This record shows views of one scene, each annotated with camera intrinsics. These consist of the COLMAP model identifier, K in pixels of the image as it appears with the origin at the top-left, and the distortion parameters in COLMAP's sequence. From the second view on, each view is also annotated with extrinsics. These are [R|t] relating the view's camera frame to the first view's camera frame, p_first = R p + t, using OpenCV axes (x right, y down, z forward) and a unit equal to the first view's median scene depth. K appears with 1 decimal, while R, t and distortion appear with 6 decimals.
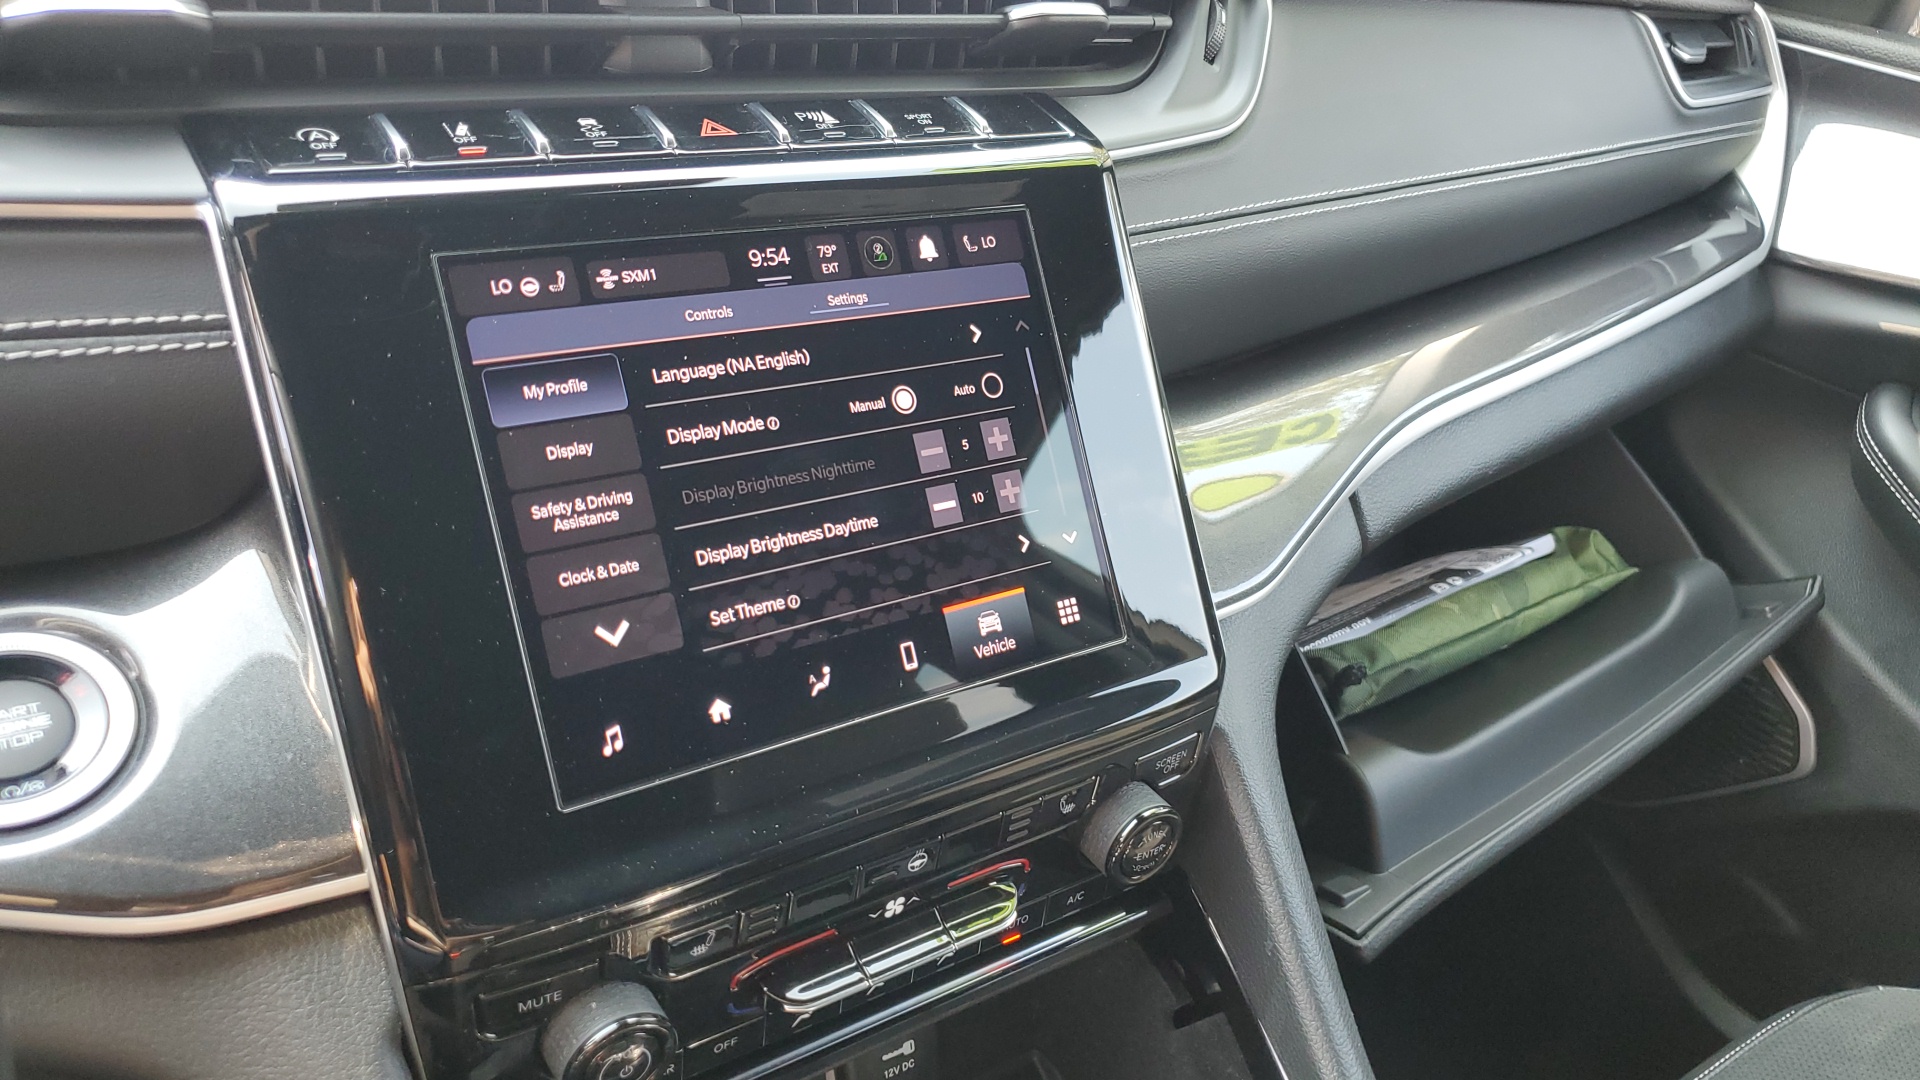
lens RADIAL K [[1543.8, 0, 963.3], [0, 1543.8, 541.7], [0, 0, 1]] dist [0.011618, 0.012947]
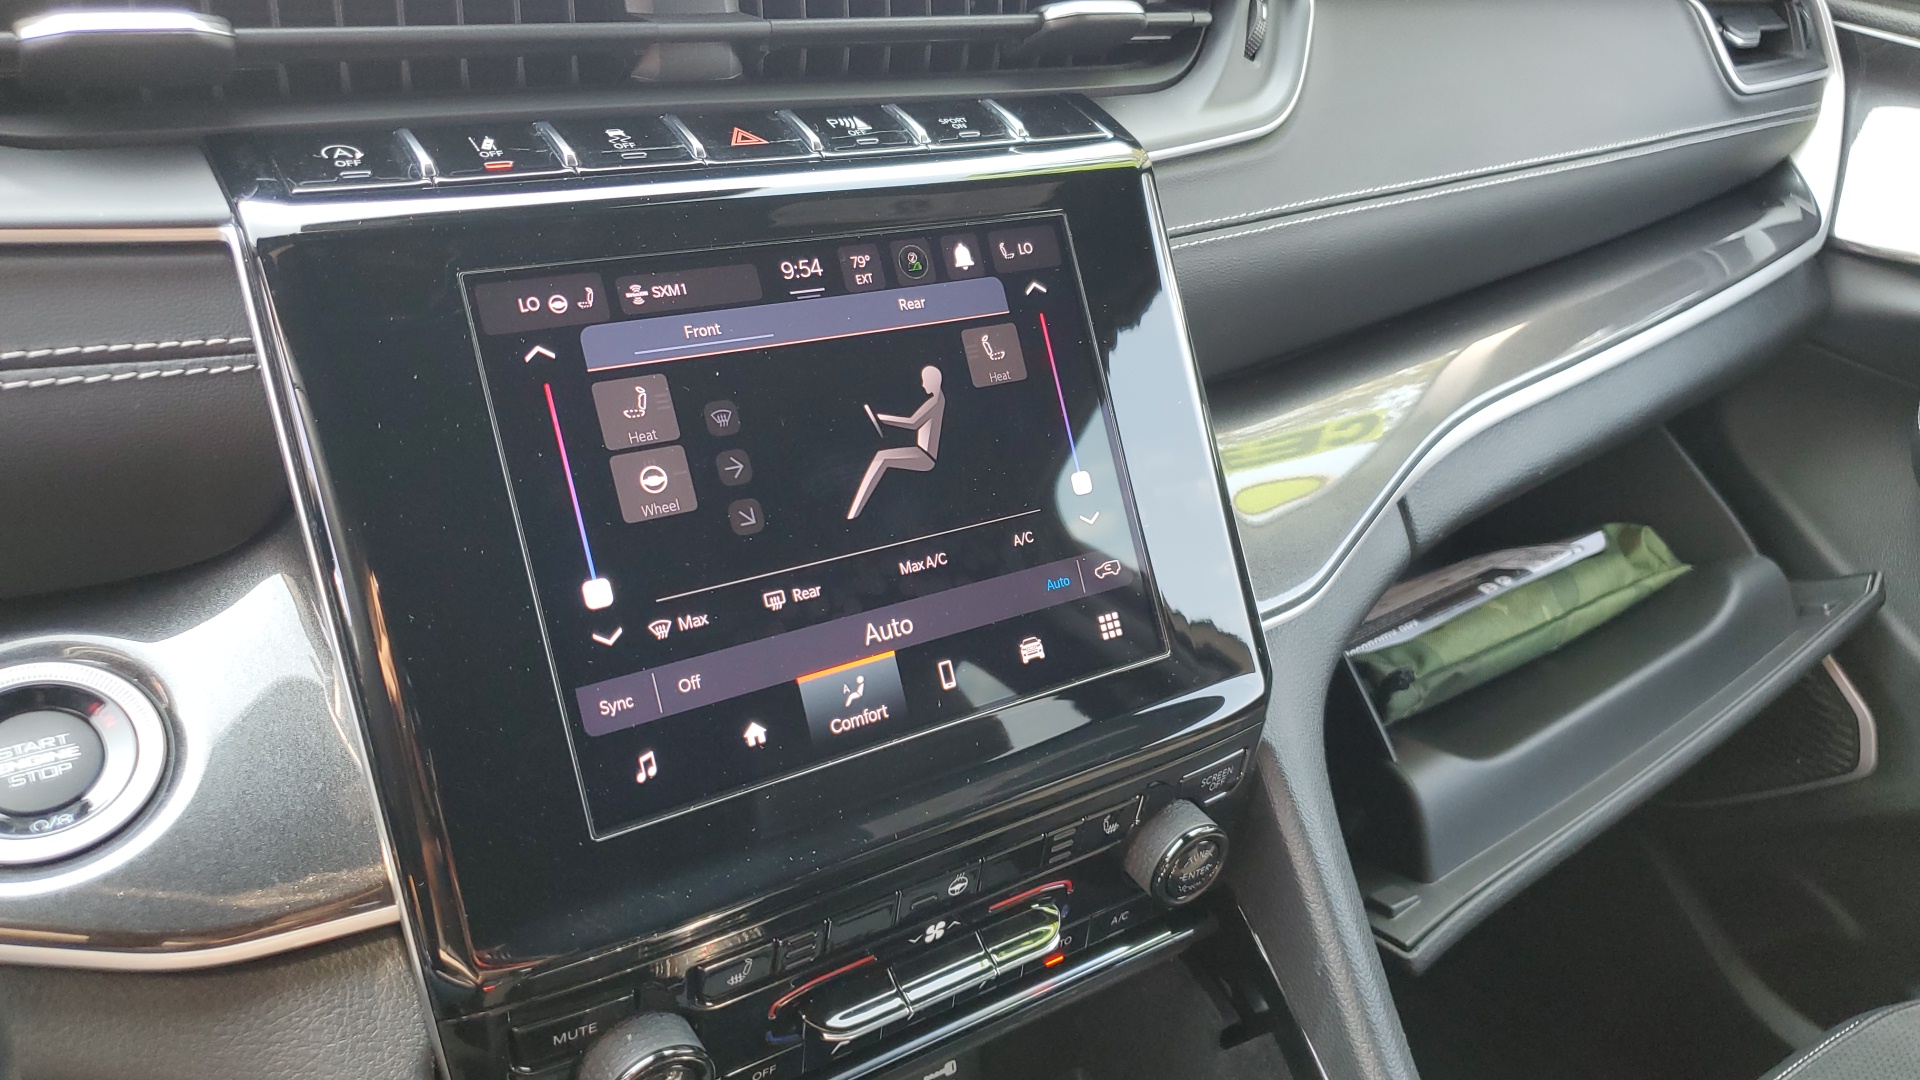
lens RADIAL K [[1544.9, 0, 960.0], [0, 1544.9, 540.0], [0, 0, 1]] dist [0.009412, 0.012546]
pose [[0.999652, -0.007707, -0.025234, -0.001899], [0.007831, 0.999958, 0.004834, -0.014935], [0.025196, -0.005030, 0.999670, 0.021932]]
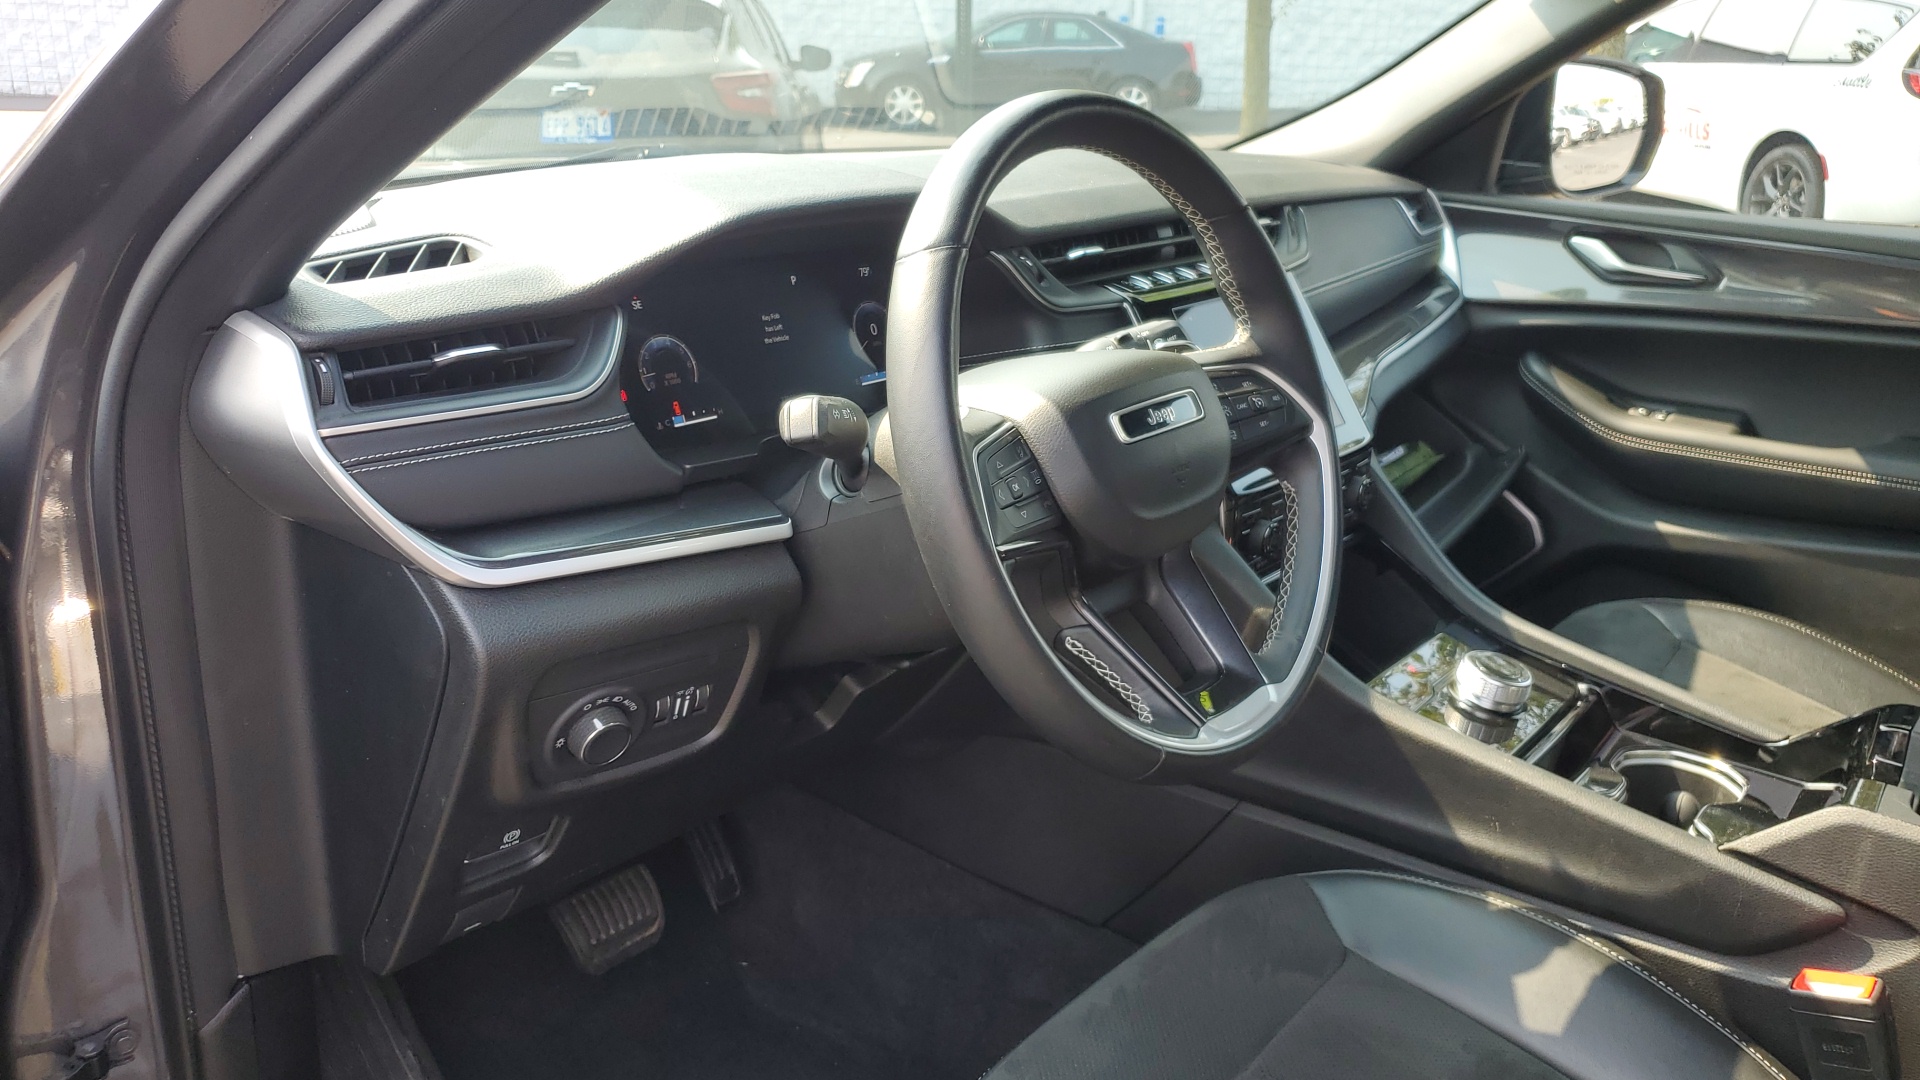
lens RADIAL K [[1498.3, 0, 954.0], [0, 1498.3, 506.3], [0, 0, 1]] dist [0.009036, -0.001542]
pose [[0.963128, -0.168318, 0.209887, -1.228496], [0.200535, 0.969198, -0.142972, 0.473306], [-0.179358, 0.179790, 0.967216, -1.571732]]
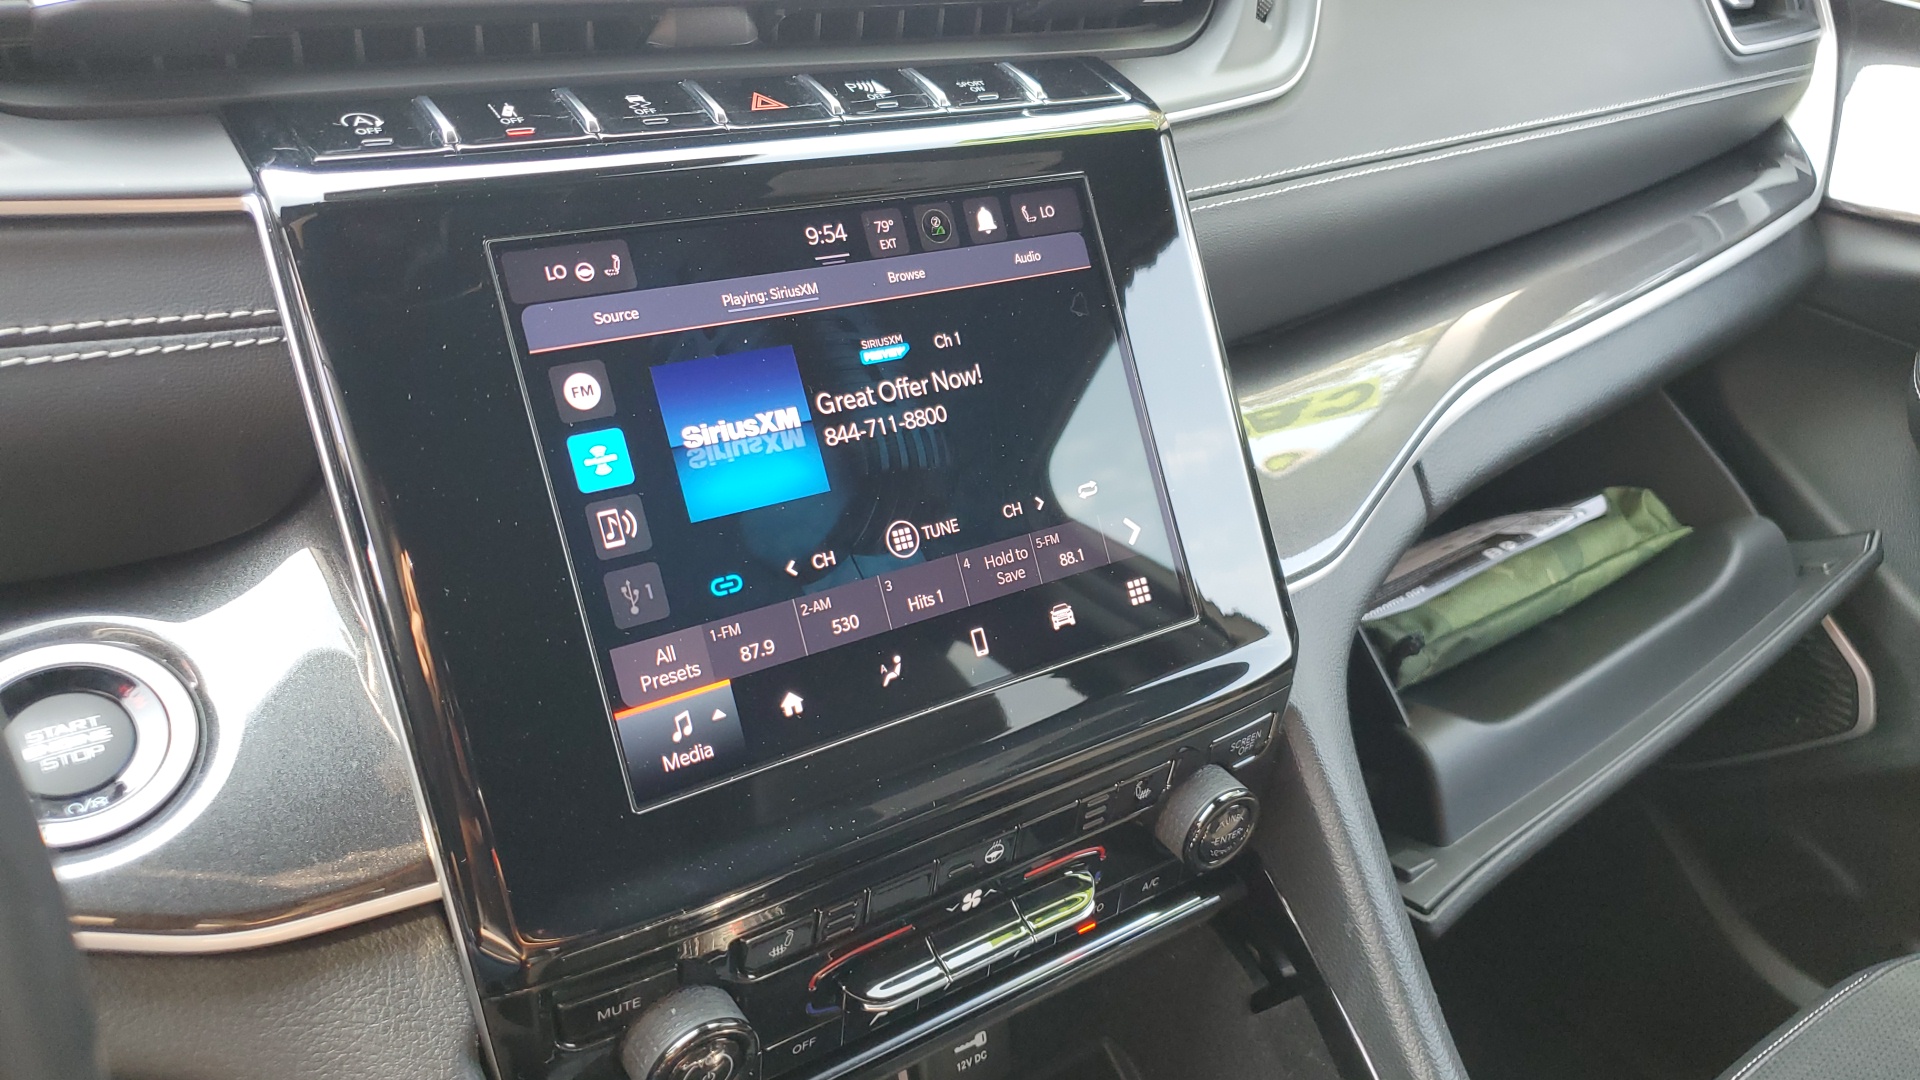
lens RADIAL K [[1543.8, 0, 963.3], [0, 1543.8, 541.7], [0, 0, 1]] dist [0.011618, 0.012947]
pose [[0.999616, -0.025768, -0.010154, -0.031912], [0.025940, 0.999516, 0.017144, -0.005725], [0.009707, -0.017400, 0.999801, 0.028677]]
